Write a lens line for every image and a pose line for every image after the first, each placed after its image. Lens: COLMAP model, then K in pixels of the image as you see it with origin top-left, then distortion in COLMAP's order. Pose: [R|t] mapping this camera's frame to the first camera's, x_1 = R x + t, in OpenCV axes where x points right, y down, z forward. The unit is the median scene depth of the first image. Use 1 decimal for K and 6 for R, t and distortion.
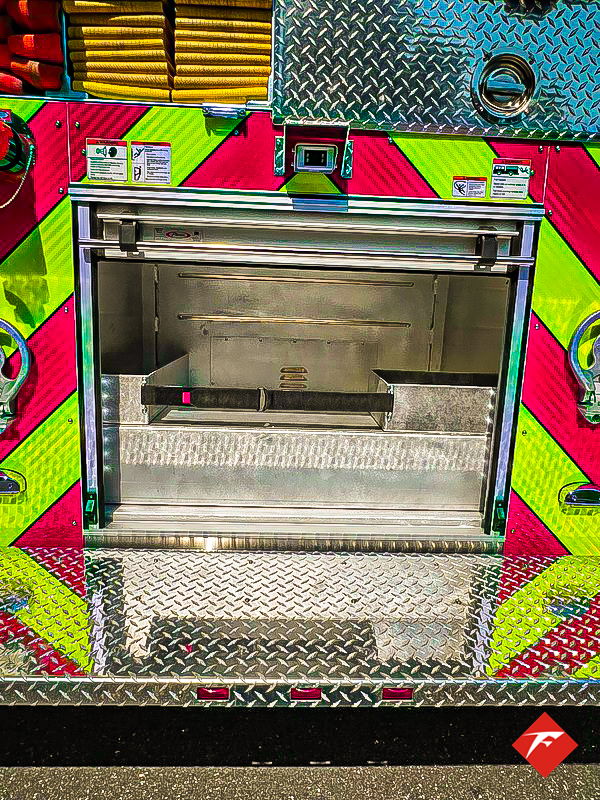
lens RADIAL K [[518.1, 0, 298.5], [0, 518.1, 396.4], [0, 0, 1]] dist [0.002041, -0.001750]
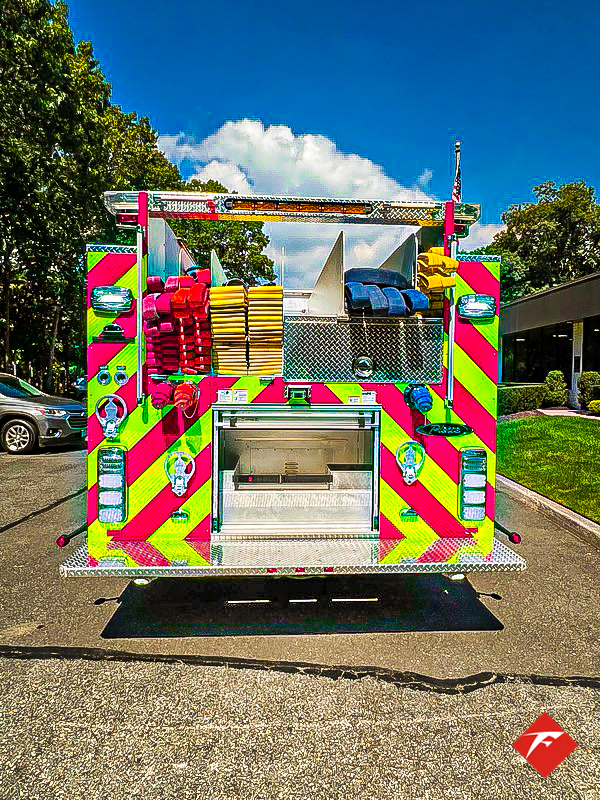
lens RADIAL K [[518.1, 0, 298.5], [0, 518.1, 396.4], [0, 0, 1]] dist [0.002041, -0.001750]
pose [[0.999385, -0.026410, 0.023047, -0.031869], [0.029467, 0.989087, -0.144353, -0.028167], [-0.018983, 0.144944, 0.989258, -1.727832]]
